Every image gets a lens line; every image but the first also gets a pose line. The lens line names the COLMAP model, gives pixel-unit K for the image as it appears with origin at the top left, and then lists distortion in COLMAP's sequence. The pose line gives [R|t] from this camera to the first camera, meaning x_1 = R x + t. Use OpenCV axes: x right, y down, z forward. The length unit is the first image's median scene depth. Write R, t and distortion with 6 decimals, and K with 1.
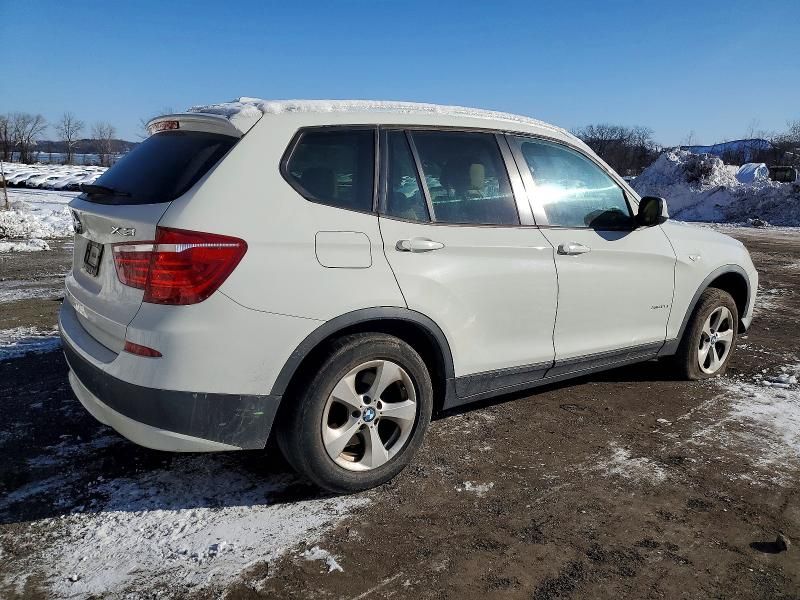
lens RADIAL K [[622.0, 0, 400.0], [0, 622.0, 300.0], [0, 0, 1]] dist [0.010618, 0.010332]
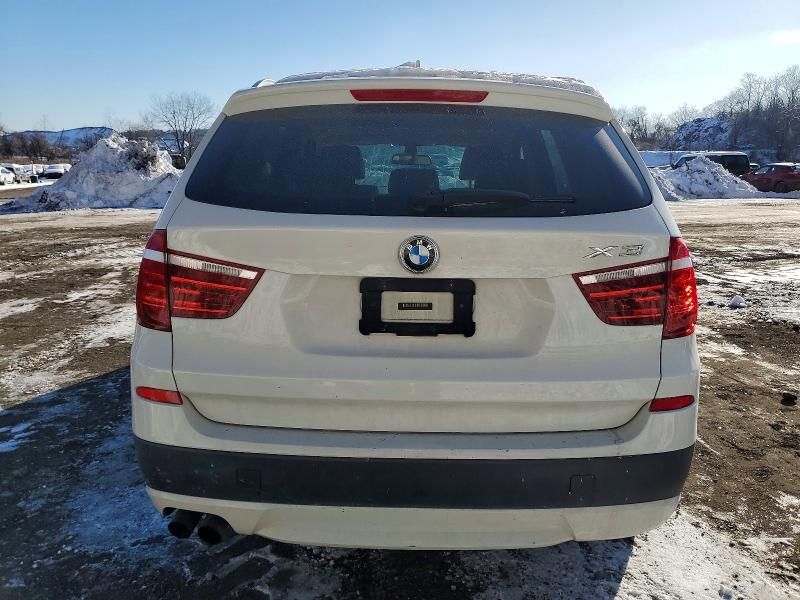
lens RADIAL K [[622.0, 0, 400.0], [0, 622.0, 300.0], [0, 0, 1]] dist [0.010618, 0.010332]
pose [[0.590431, -0.174391, 0.788022, -0.113657], [0.158414, 0.982425, 0.098720, -0.016240], [-0.791389, 0.066546, 0.607680, 0.076663]]
